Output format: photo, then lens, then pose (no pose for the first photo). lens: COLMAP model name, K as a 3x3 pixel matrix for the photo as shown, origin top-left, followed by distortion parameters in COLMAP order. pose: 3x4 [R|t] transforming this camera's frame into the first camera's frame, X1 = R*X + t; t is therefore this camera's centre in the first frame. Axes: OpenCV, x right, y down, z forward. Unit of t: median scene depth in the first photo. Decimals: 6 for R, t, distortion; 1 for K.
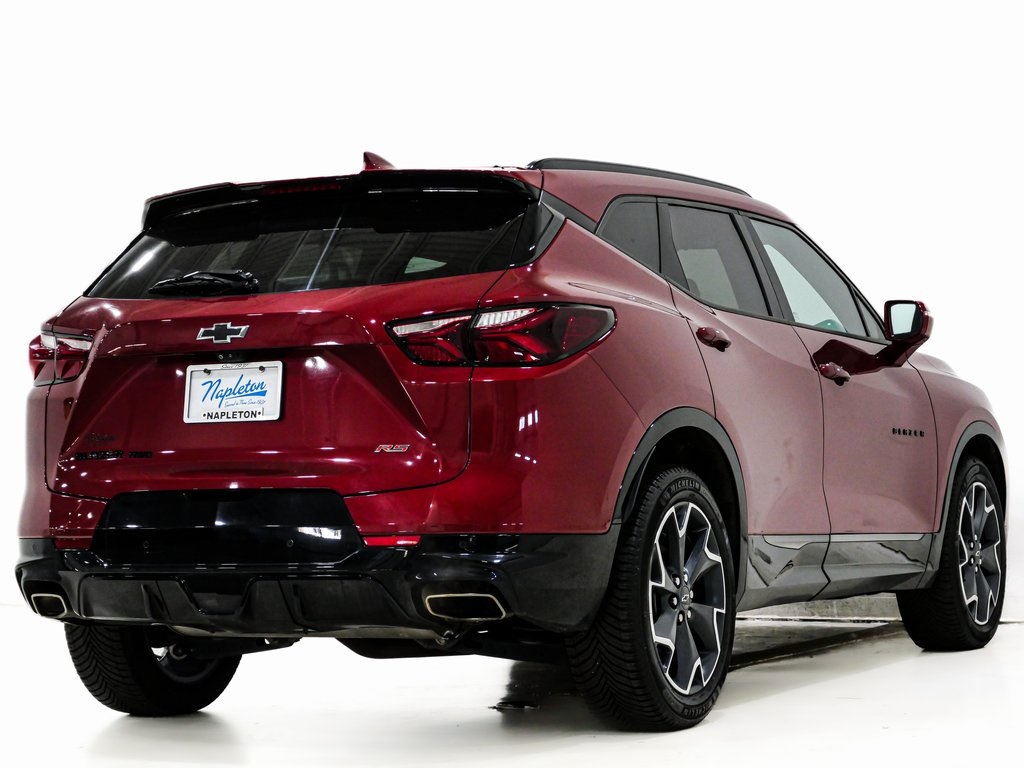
lens RADIAL K [[2472.1, 0, 513.9], [0, 2472.1, 382.8], [0, 0, 1]] dist [-0.155677, 0.000000]
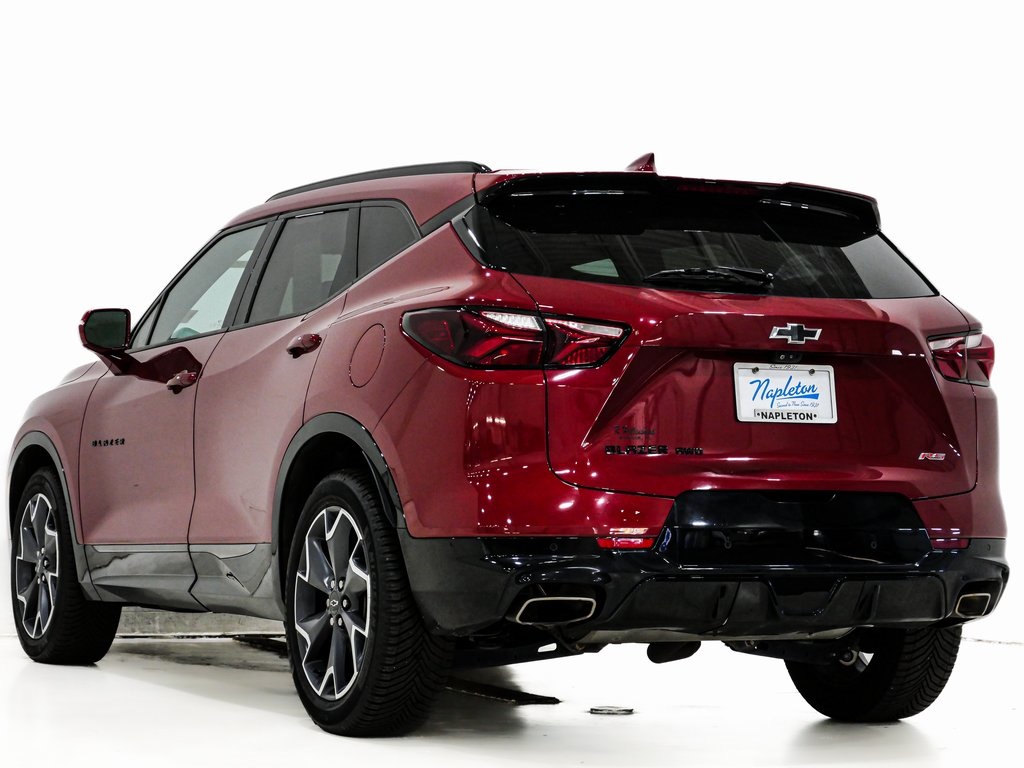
lens RADIAL K [[2711.3, 0, 515.4], [0, 2711.3, 386.2], [0, 0, 1]] dist [0.235860, 0.000000]
pose [[0.610903, 0.057757, 0.789596, -1.049211], [-0.054878, 0.998026, -0.030545, 0.040639], [-0.789801, -0.024672, 0.612866, 0.408944]]
